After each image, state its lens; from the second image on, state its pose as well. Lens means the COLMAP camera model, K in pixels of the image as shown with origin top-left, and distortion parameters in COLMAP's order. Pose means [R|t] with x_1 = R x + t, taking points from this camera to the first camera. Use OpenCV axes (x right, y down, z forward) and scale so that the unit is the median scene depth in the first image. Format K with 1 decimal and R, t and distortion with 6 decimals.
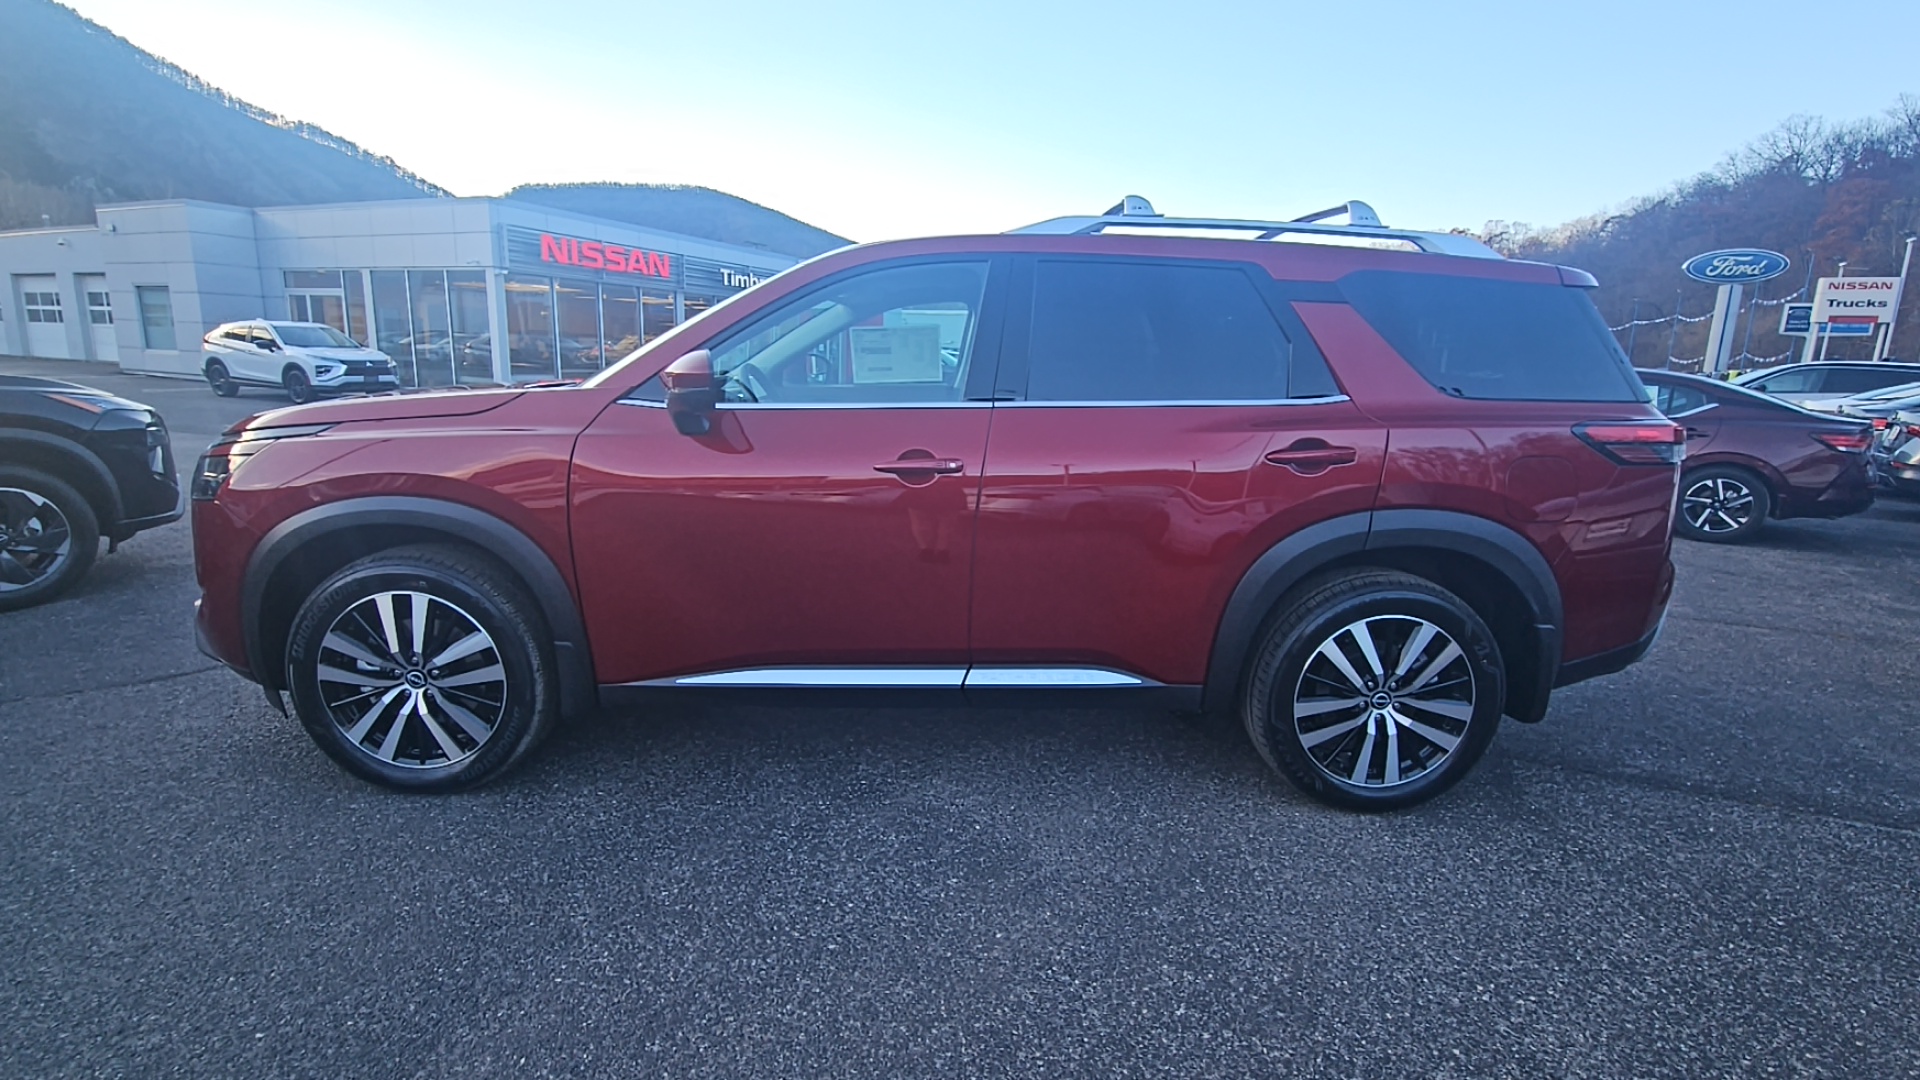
lens RADIAL K [[856.4, 0, 956.5], [0, 856.4, 533.6], [0, 0, 1]] dist [0.001835, 0.000296]
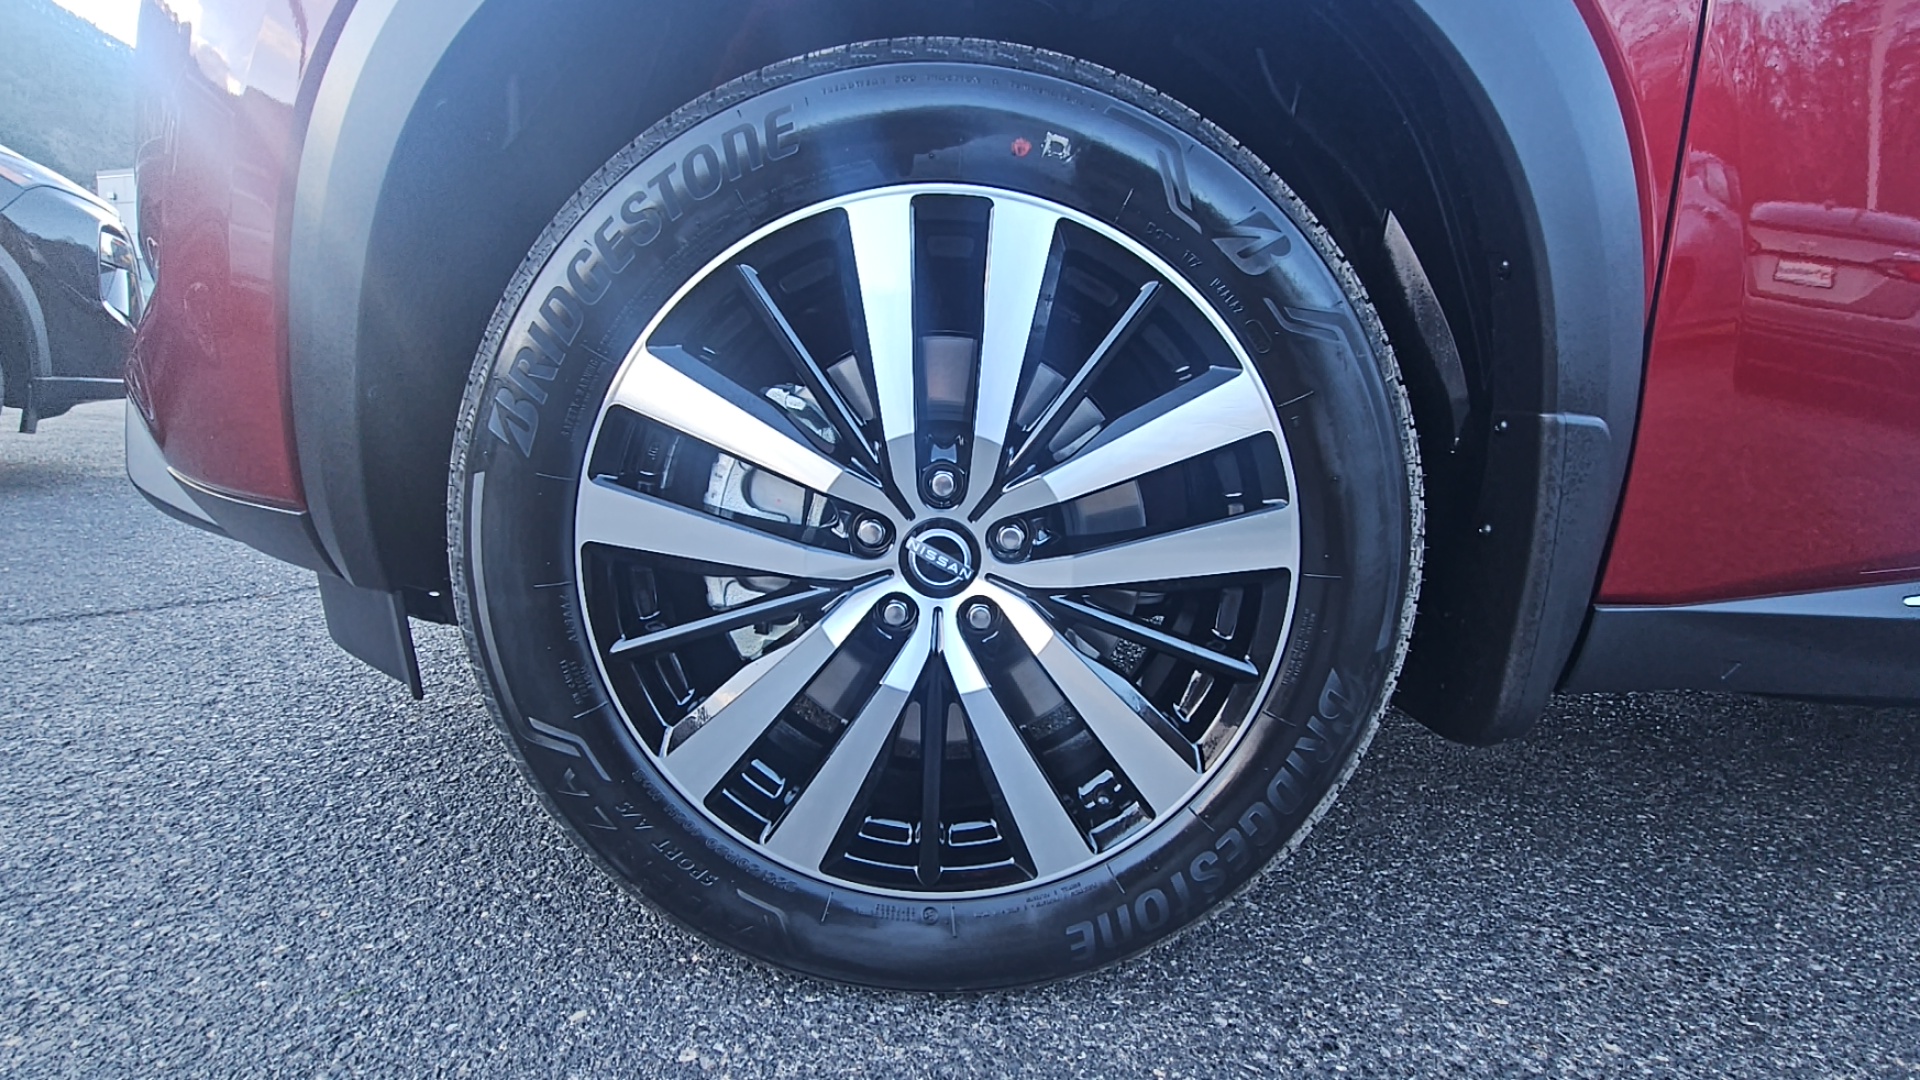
lens RADIAL K [[856.4, 0, 956.5], [0, 856.4, 533.6], [0, 0, 1]] dist [0.001835, 0.000296]
pose [[0.999410, 0.033149, 0.008937, -0.626919], [-0.032716, 0.998458, -0.044840, 0.173751], [-0.010409, 0.044521, 0.998954, 0.736350]]
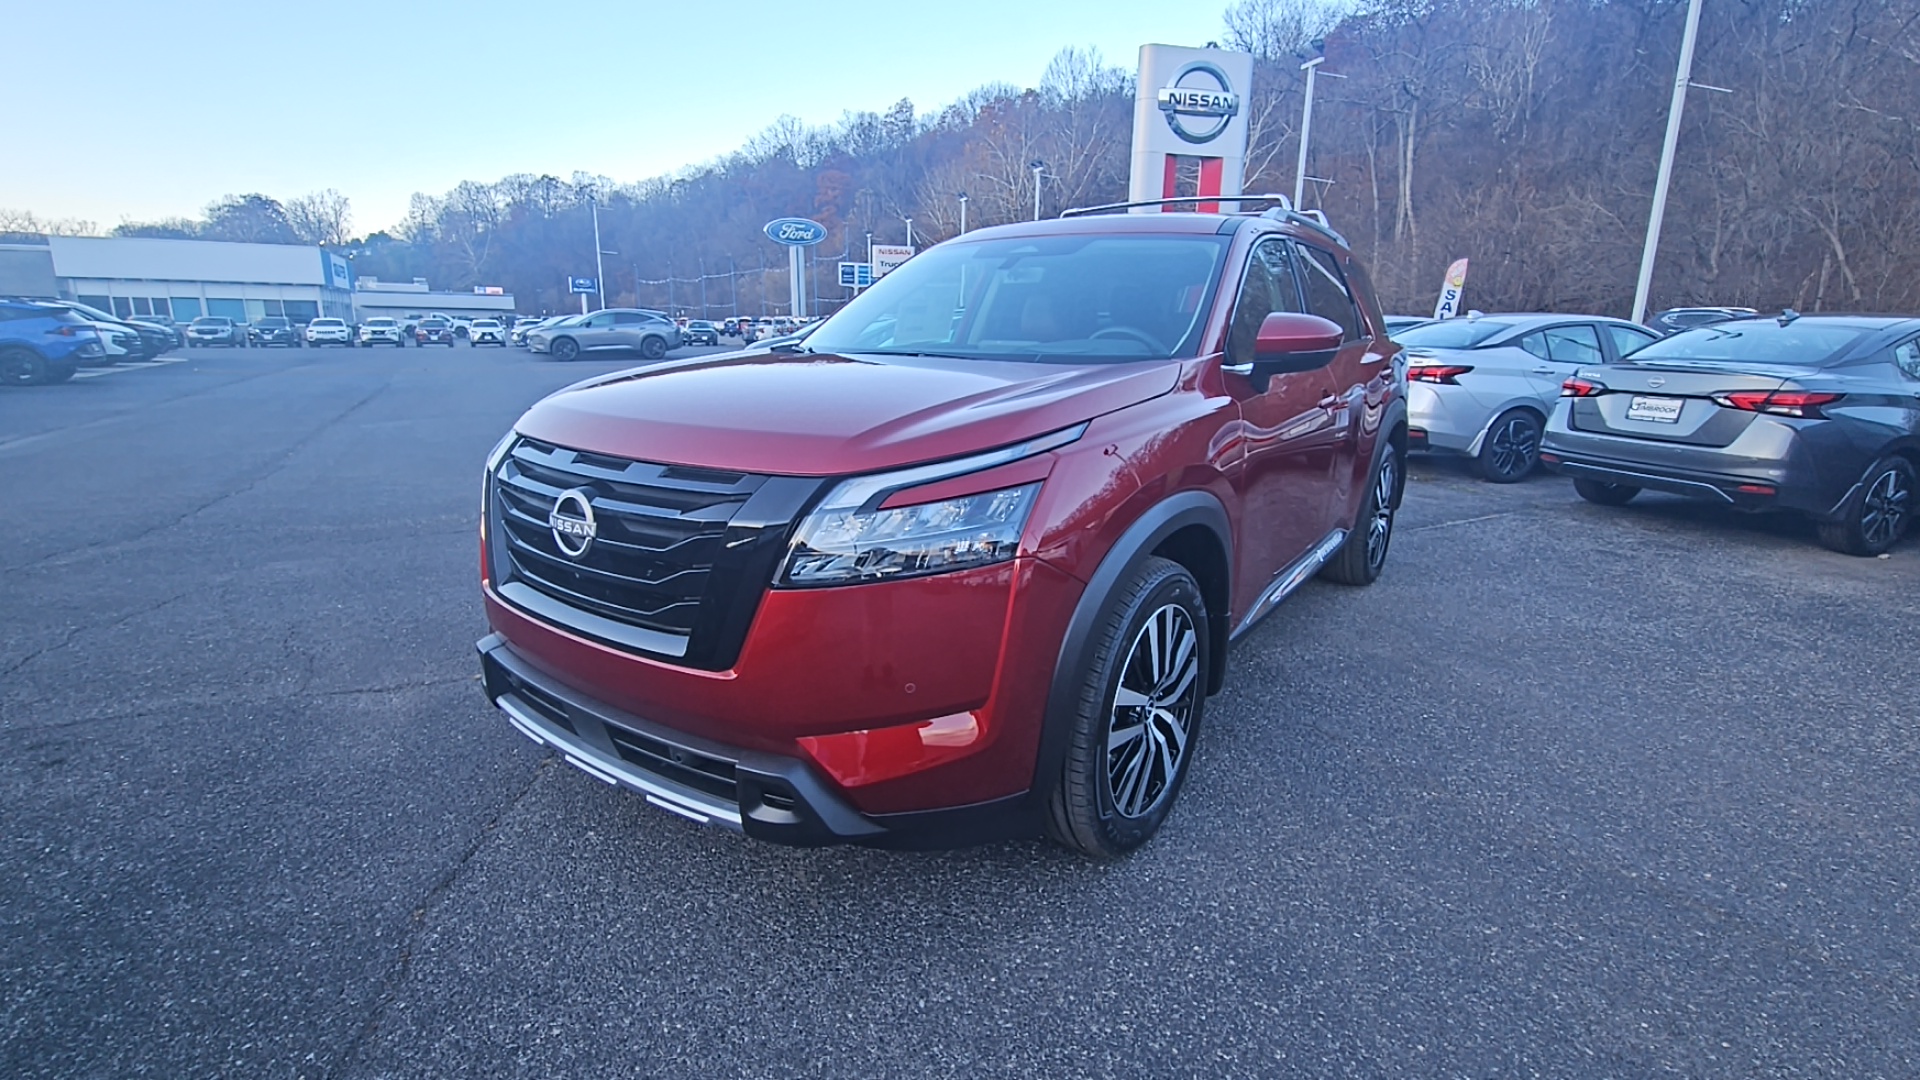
lens RADIAL K [[867.8, 0, 954.9], [0, 867.8, 529.9], [0, 0, 1]] dist [0.009871, -0.006910]
pose [[0.599664, -0.207984, 0.772752, -1.385557], [0.168047, 0.976833, 0.132506, -0.155110], [-0.782409, 0.050399, 0.620722, 0.599986]]
